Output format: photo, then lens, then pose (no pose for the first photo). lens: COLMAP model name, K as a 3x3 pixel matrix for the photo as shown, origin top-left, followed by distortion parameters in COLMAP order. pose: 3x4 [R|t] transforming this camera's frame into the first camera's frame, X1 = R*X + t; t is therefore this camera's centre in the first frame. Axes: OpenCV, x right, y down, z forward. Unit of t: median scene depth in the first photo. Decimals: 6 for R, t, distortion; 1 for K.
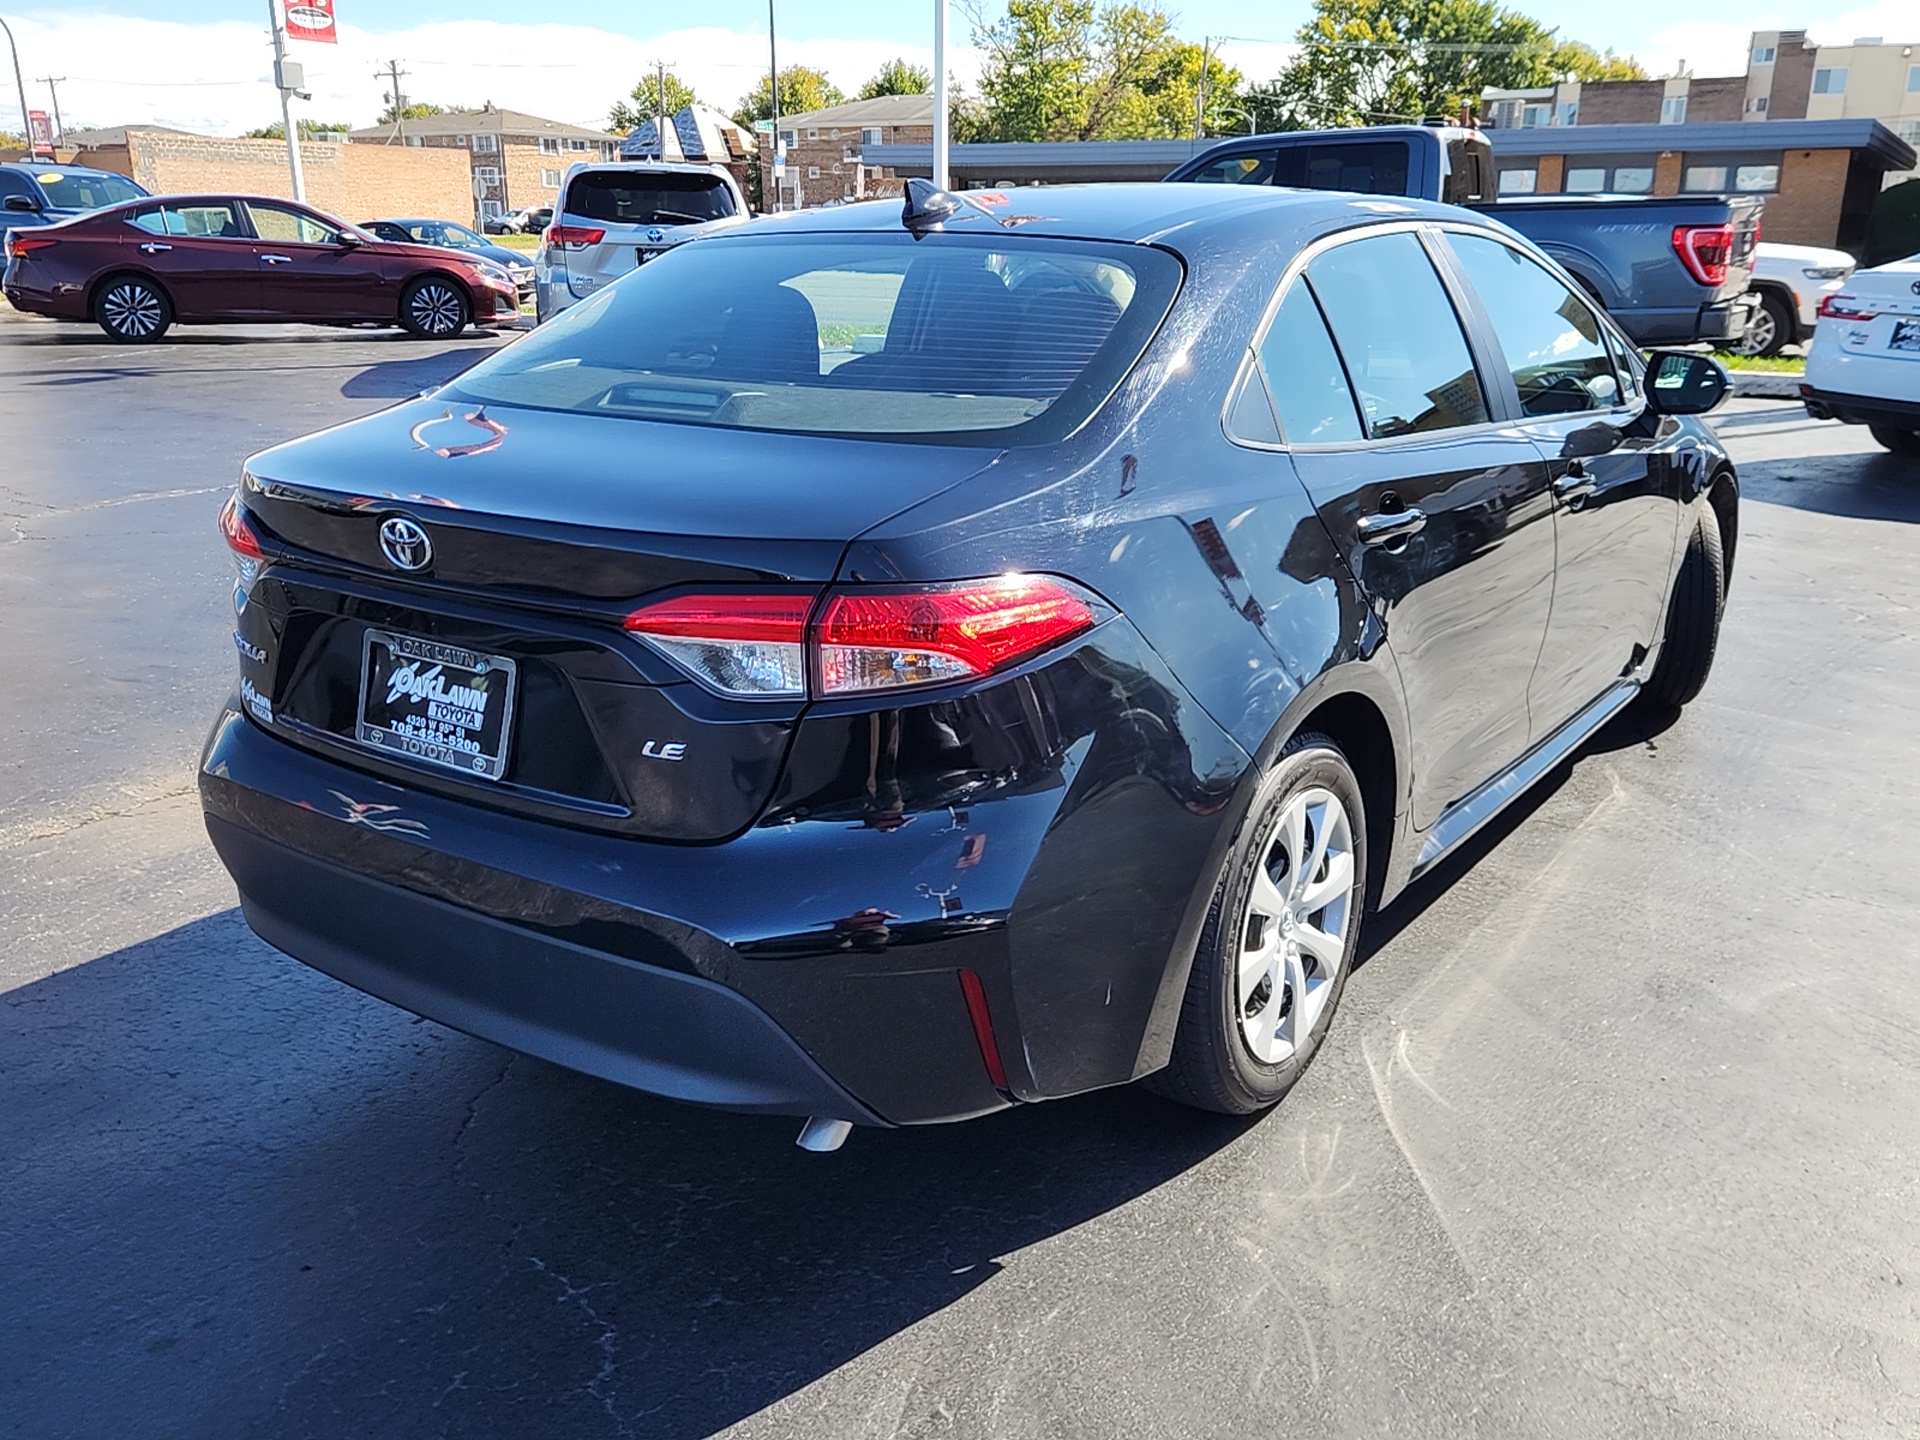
lens RADIAL K [[1614.3, 0, 957.2], [0, 1614.3, 700.0], [0, 0, 1]] dist [0.048850, -0.026093]
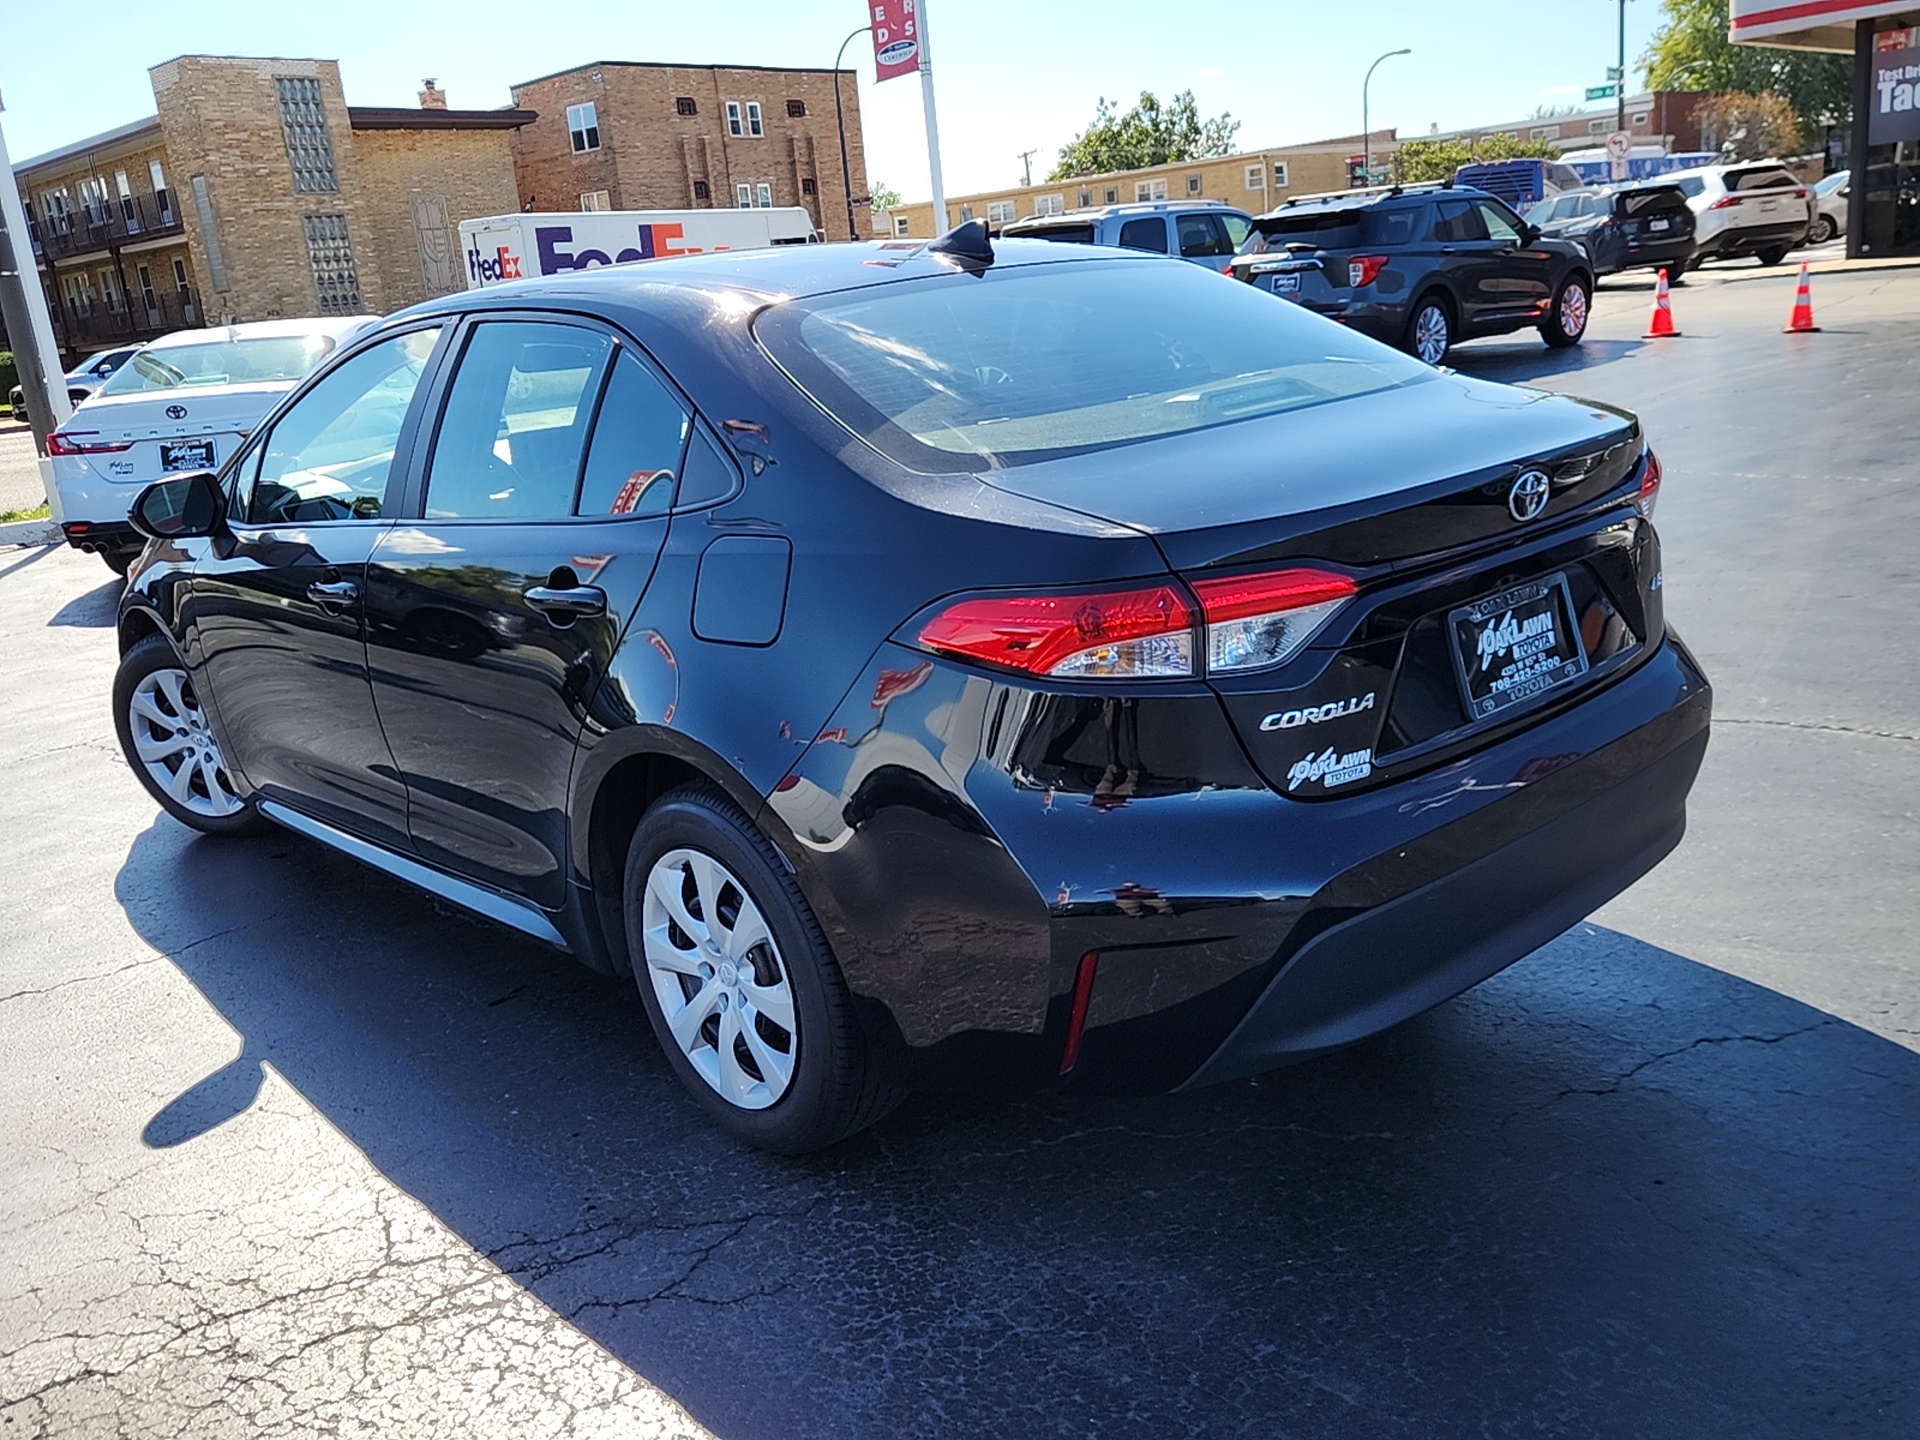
lens RADIAL K [[1614.3, 0, 972.9], [0, 1614.3, 720.4], [0, 0, 1]] dist [0.048850, -0.026093]
pose [[0.233303, -0.279013, 0.931516, -1.411856], [0.365074, 0.913008, 0.182035, -0.279030], [-0.901272, 0.297602, 0.314868, 0.982951]]
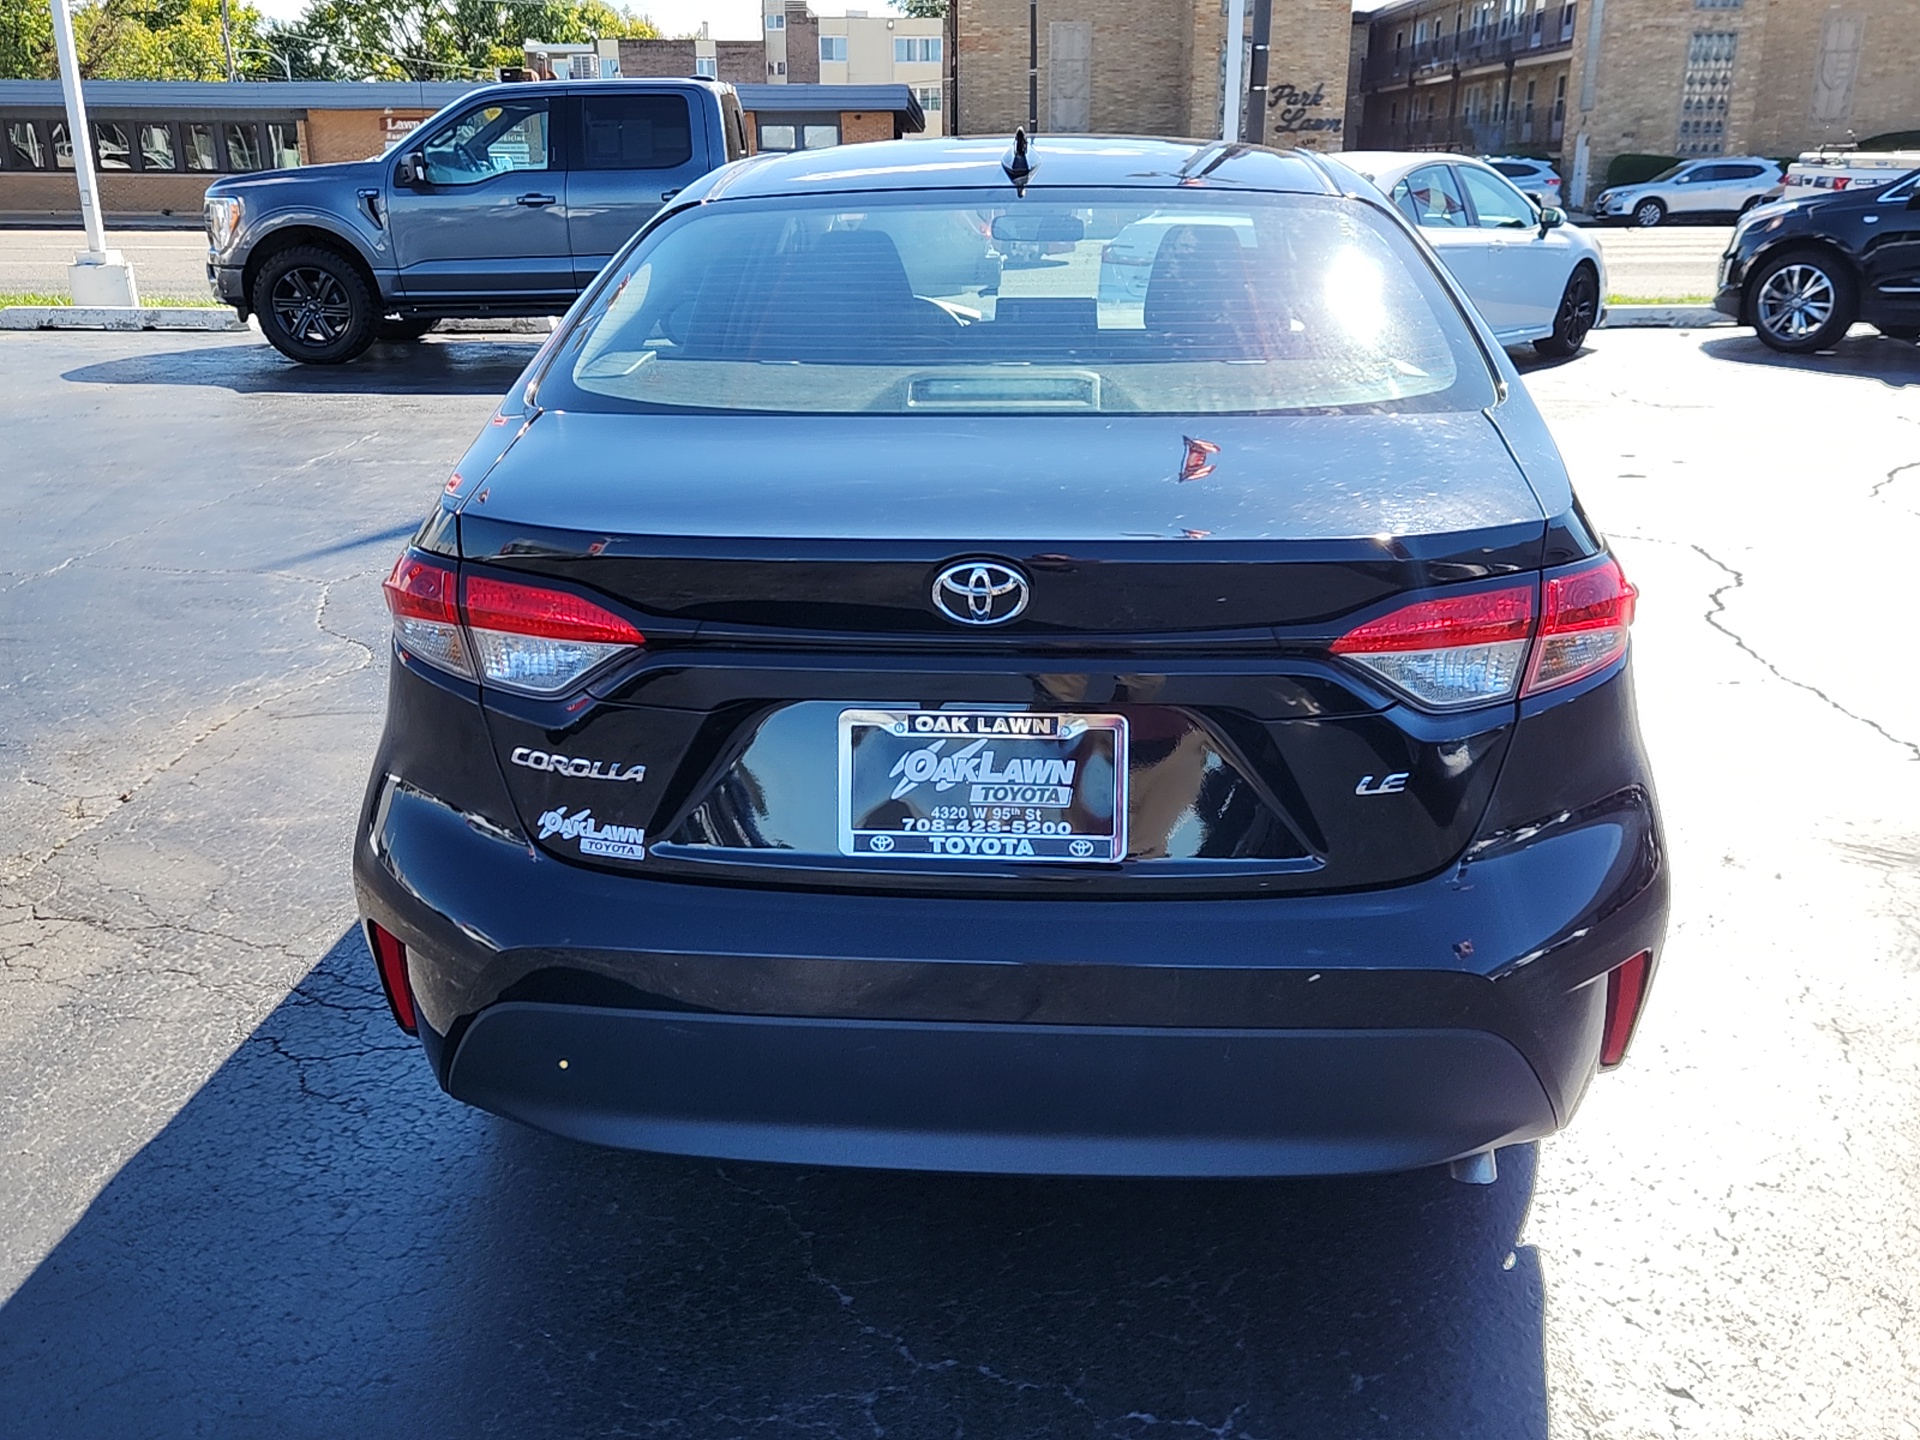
lens RADIAL K [[1614.3, 0, 954.2], [0, 1614.3, 716.0], [0, 0, 1]] dist [0.048850, -0.026093]
pose [[0.861430, -0.165918, 0.480010, -0.700217], [0.149103, 0.986103, 0.073271, -0.091600], [-0.485496, 0.008454, 0.874198, 0.299030]]
